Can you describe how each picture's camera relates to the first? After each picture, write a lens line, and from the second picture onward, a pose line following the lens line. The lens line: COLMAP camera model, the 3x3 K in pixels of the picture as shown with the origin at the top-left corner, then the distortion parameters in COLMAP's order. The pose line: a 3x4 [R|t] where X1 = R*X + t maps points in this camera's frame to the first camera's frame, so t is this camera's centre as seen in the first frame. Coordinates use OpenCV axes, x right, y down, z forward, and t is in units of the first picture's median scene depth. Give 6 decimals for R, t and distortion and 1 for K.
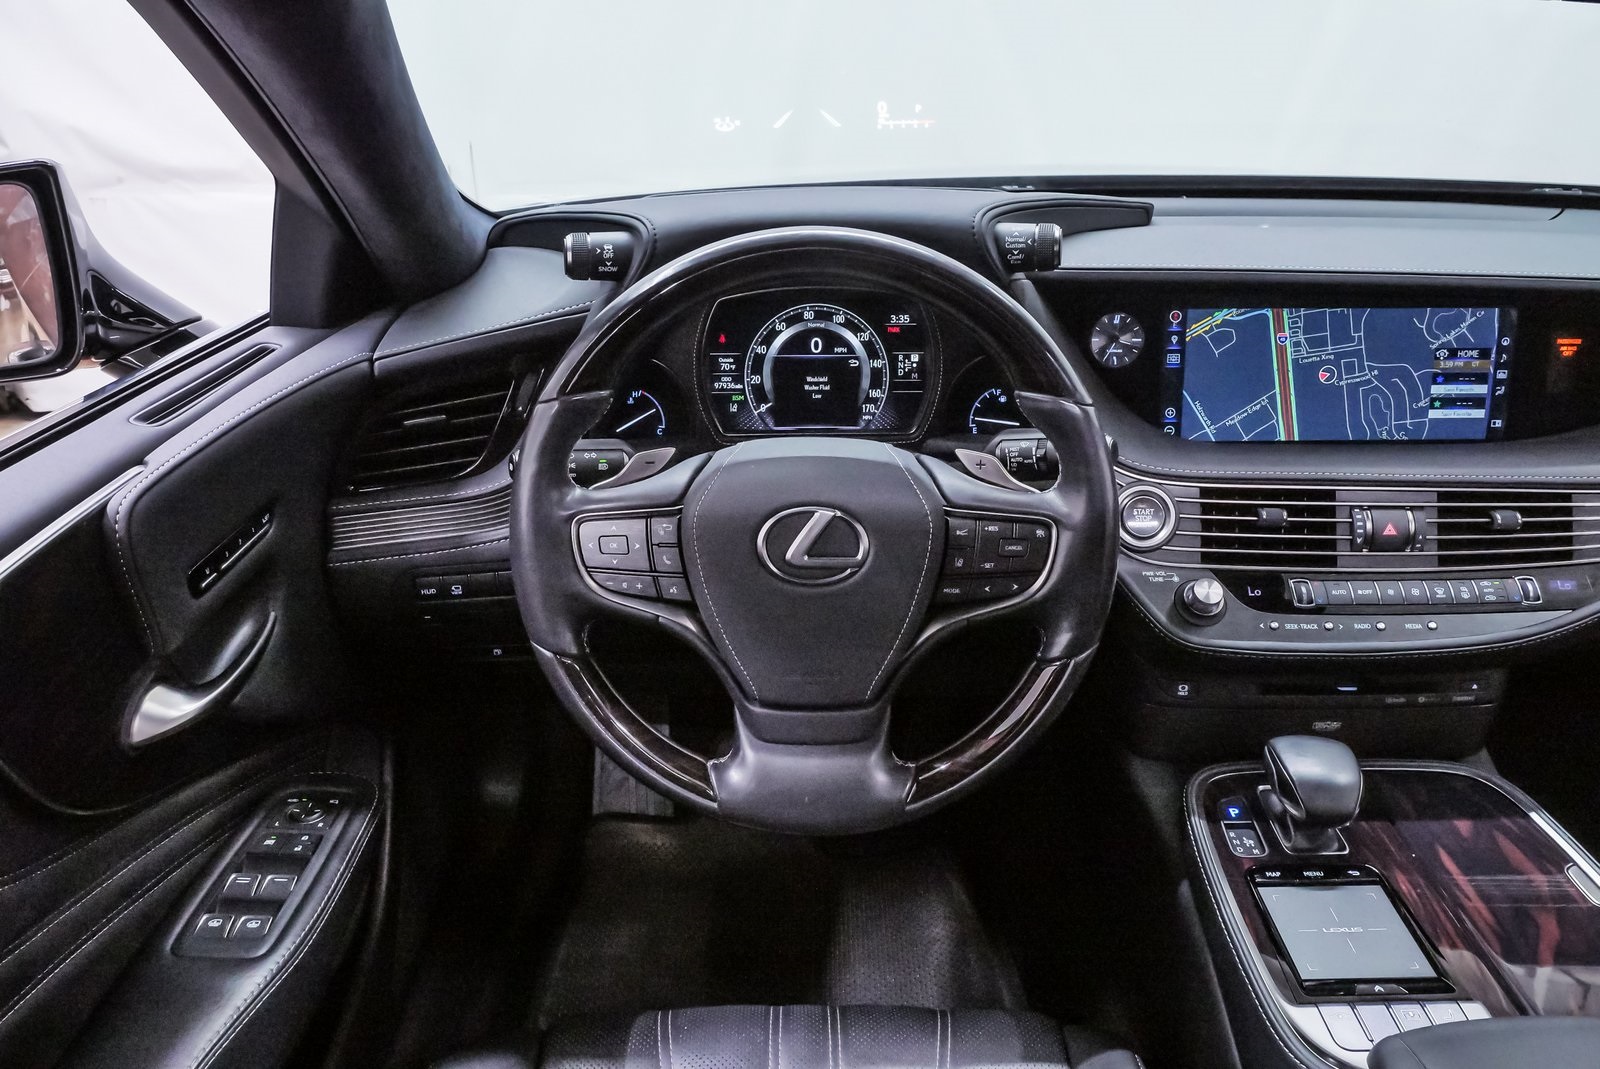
lens RADIAL K [[1143.0, 0, 802.9], [0, 1143.0, 545.7], [0, 0, 1]] dist [-0.033920, 0.009541]
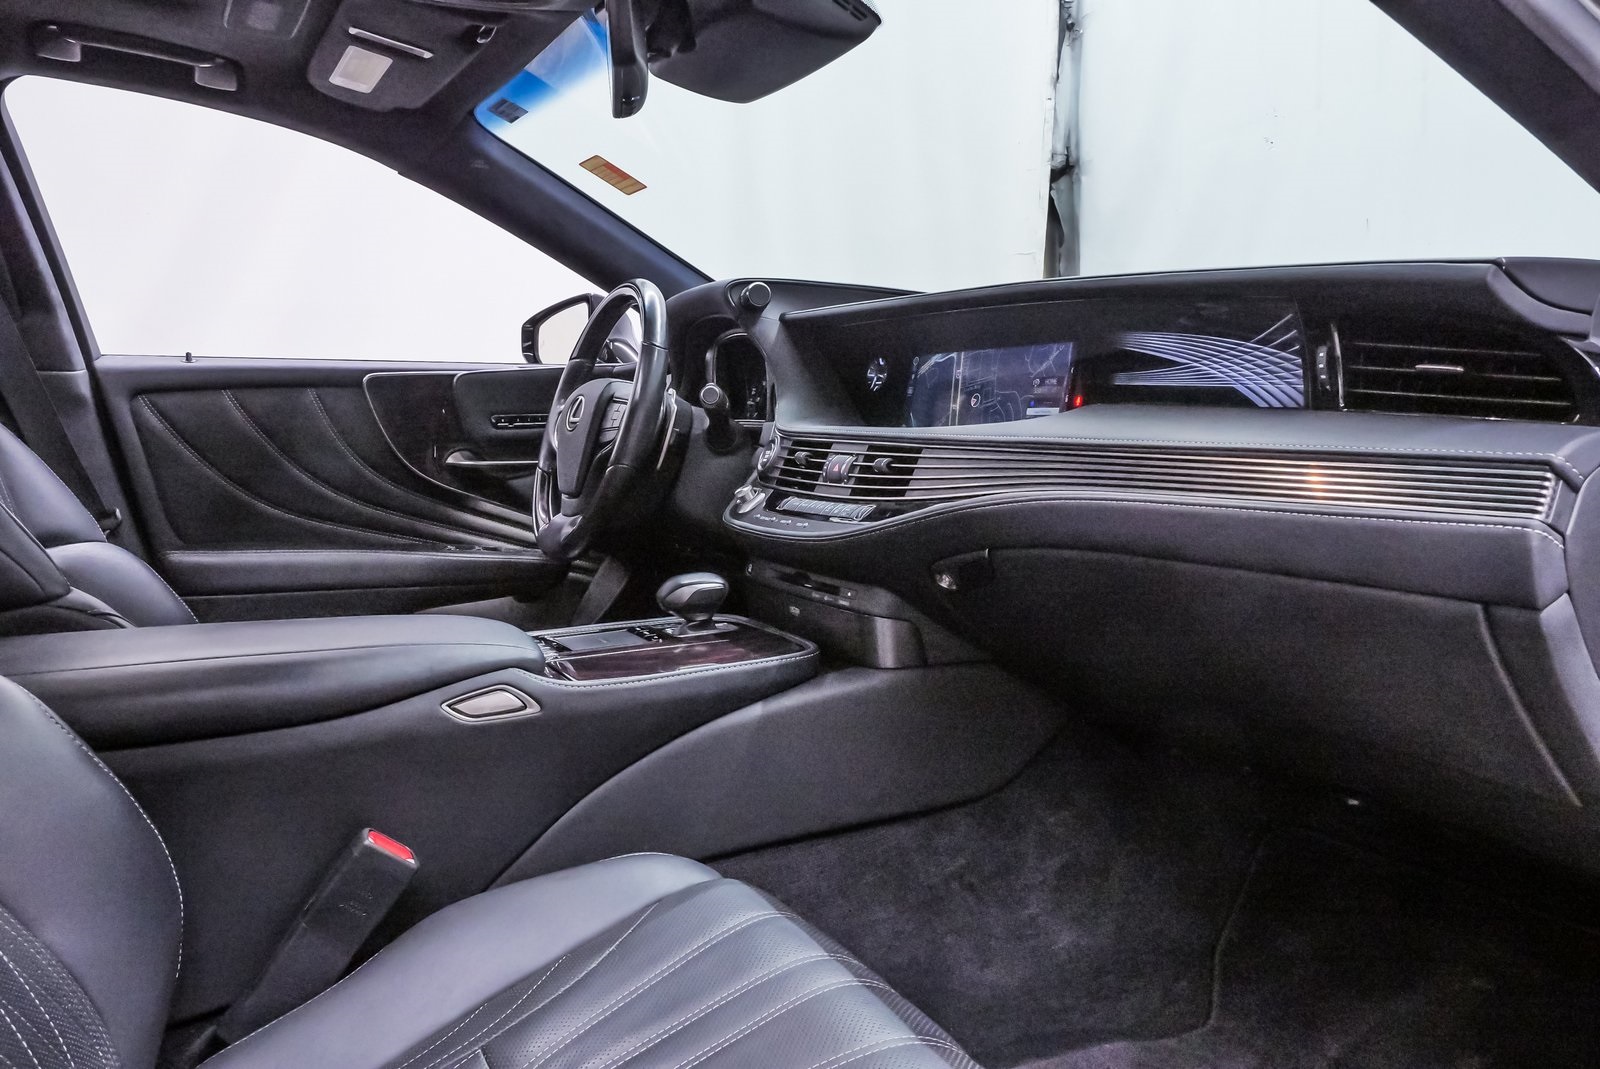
lens RADIAL K [[1155.9, 0, 797.5], [0, 1155.9, 579.1], [0, 0, 1]] dist [-0.050041, 0.000775]
pose [[0.462646, 0.130468, -0.876890, 1.717441], [-0.382525, 0.921678, -0.064687, 0.216486], [0.799771, 0.365359, 0.476318, 0.340065]]
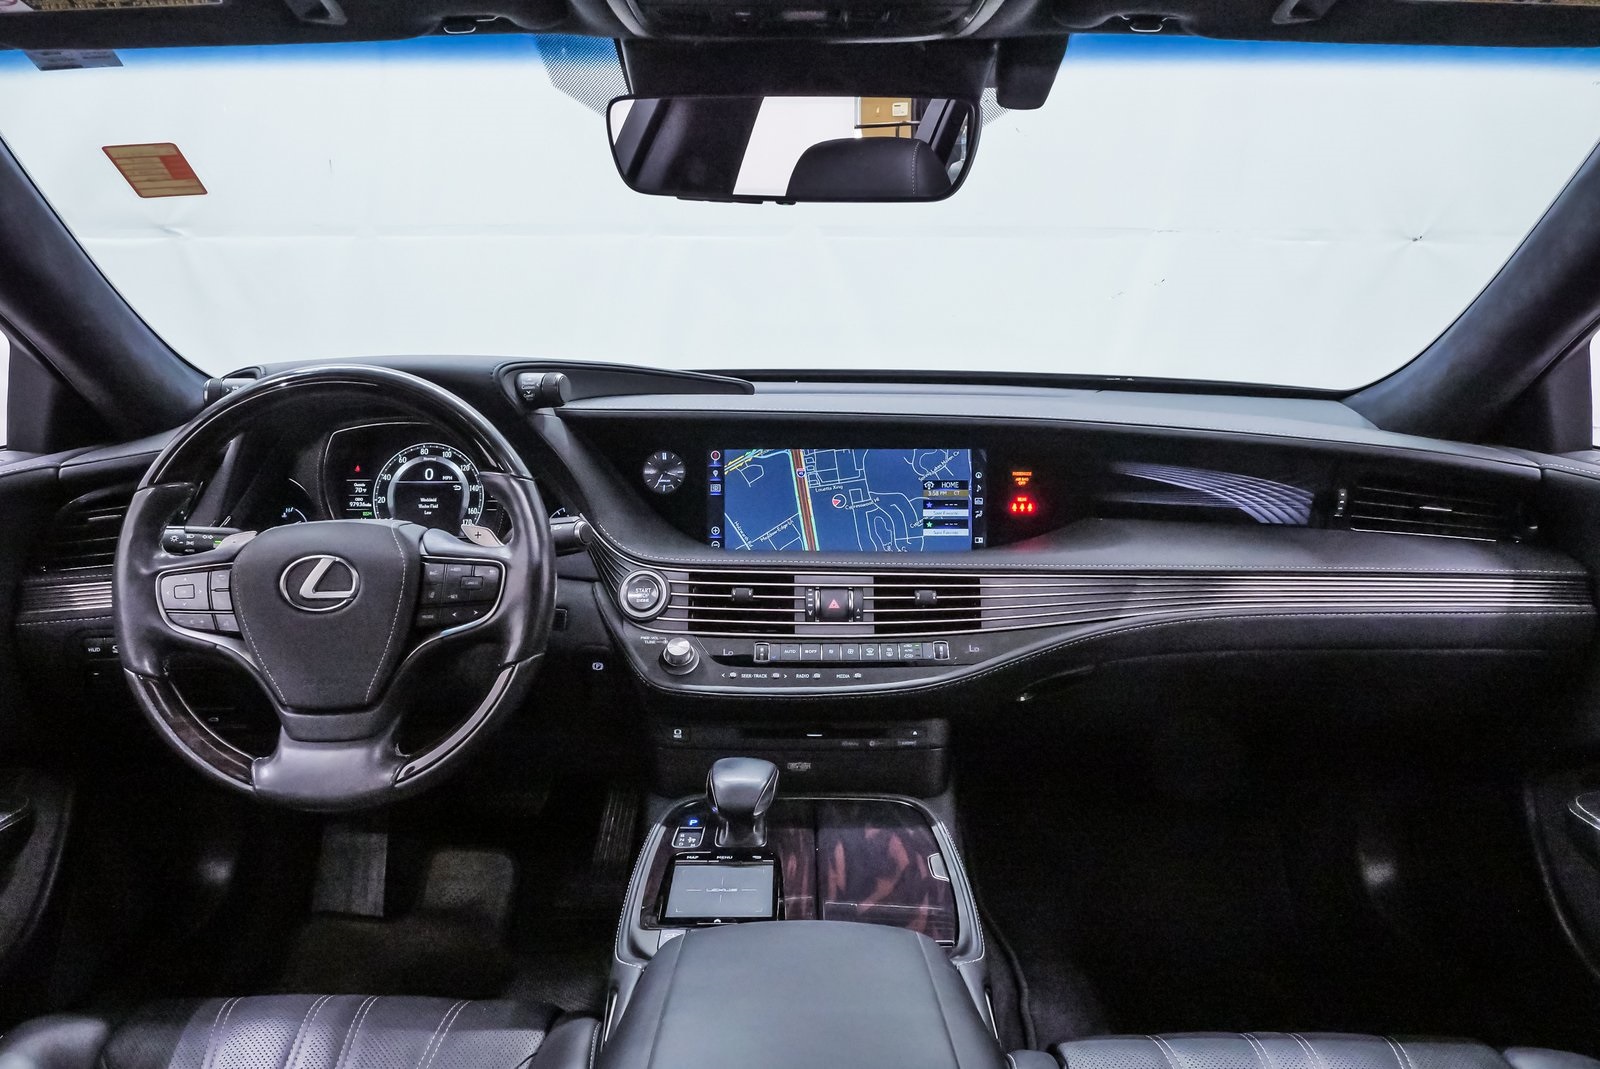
lens RADIAL K [[1155.9, 0, 797.5], [0, 1155.9, 579.1], [0, 0, 1]] dist [-0.050041, 0.000775]
pose [[0.999973, 0.007334, 0.000462, 0.469057], [-0.007110, 0.981556, -0.191045, 0.204119], [-0.001855, 0.191037, 0.981581, -0.279200]]
